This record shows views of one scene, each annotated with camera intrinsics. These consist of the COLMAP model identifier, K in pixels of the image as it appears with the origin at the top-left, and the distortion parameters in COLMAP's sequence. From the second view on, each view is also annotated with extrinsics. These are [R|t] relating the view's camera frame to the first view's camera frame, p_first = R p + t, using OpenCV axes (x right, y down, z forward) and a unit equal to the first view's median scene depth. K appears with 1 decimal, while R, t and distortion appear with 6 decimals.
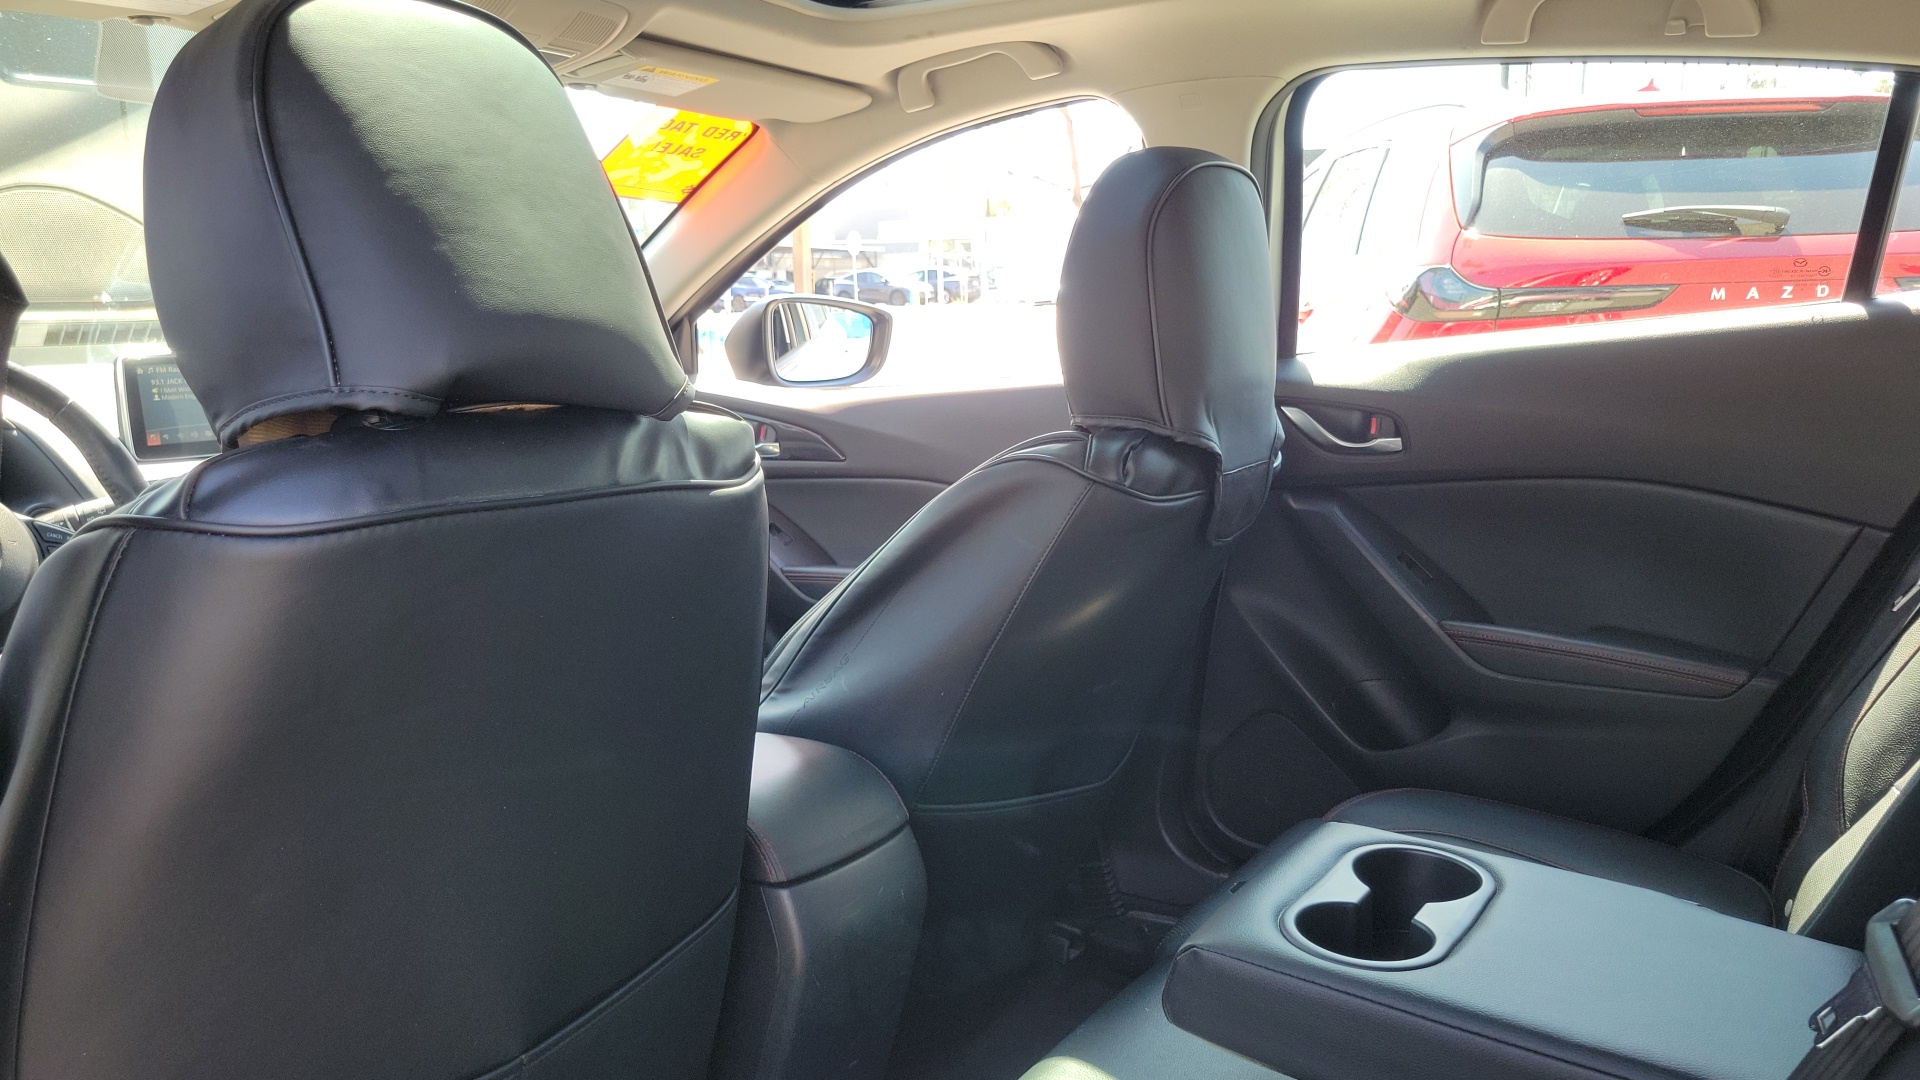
lens RADIAL K [[1459.5, 0, 962.3], [0, 1459.5, 570.4], [0, 0, 1]] dist [0.029917, 0.000399]
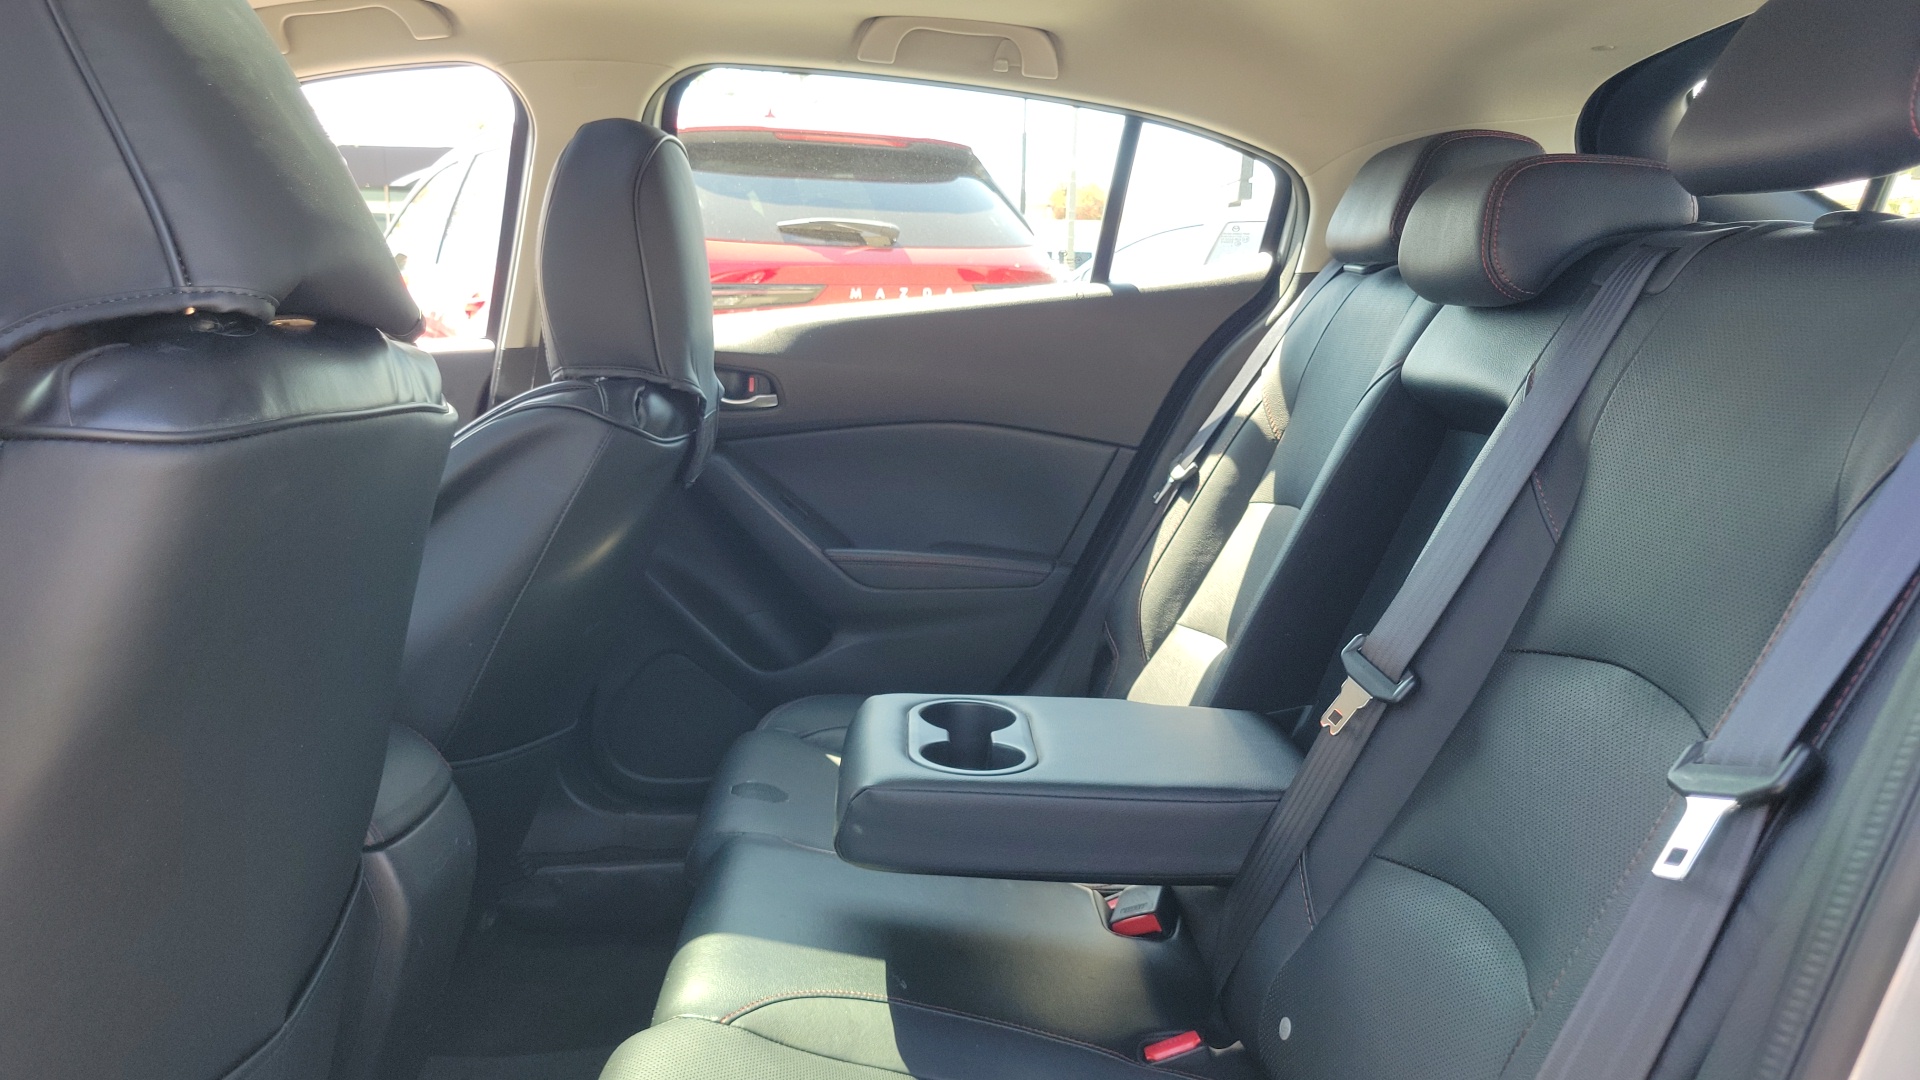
lens RADIAL K [[1467.1, 0, 962.0], [0, 1467.1, 560.4], [0, 0, 1]] dist [0.041692, -0.037501]
pose [[0.808144, -0.083517, 0.583033, -0.266587], [0.091577, 0.995674, 0.015690, 0.034506], [-0.581822, 0.040713, 0.812297, -0.015937]]
